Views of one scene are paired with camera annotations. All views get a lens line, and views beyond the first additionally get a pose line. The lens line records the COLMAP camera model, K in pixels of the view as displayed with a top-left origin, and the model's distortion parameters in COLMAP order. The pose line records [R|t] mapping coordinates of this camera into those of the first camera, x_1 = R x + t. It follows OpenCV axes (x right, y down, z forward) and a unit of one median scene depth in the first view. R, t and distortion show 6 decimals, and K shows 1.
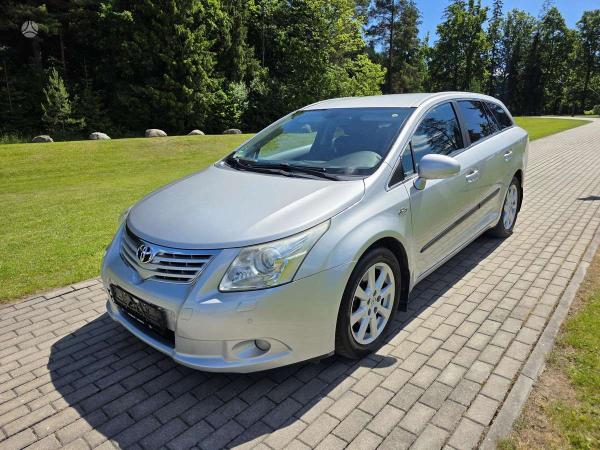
lens RADIAL K [[410.4, 0, 300.7], [0, 410.4, 223.0], [0, 0, 1]] dist [0.048745, -0.042271]
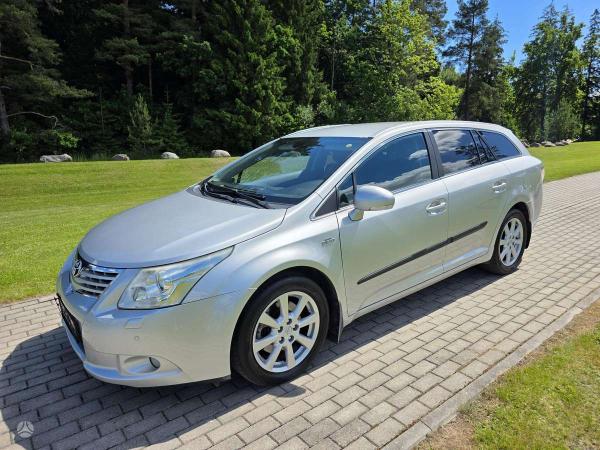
lens RADIAL K [[410.4, 0, 300.5], [0, 410.4, 226.3], [0, 0, 1]] dist [0.048745, -0.042271]
pose [[0.983429, 0.046846, -0.175136, 0.270796], [-0.053965, 0.997890, -0.036109, -0.020183], [0.173075, 0.044962, 0.983882, 0.003539]]
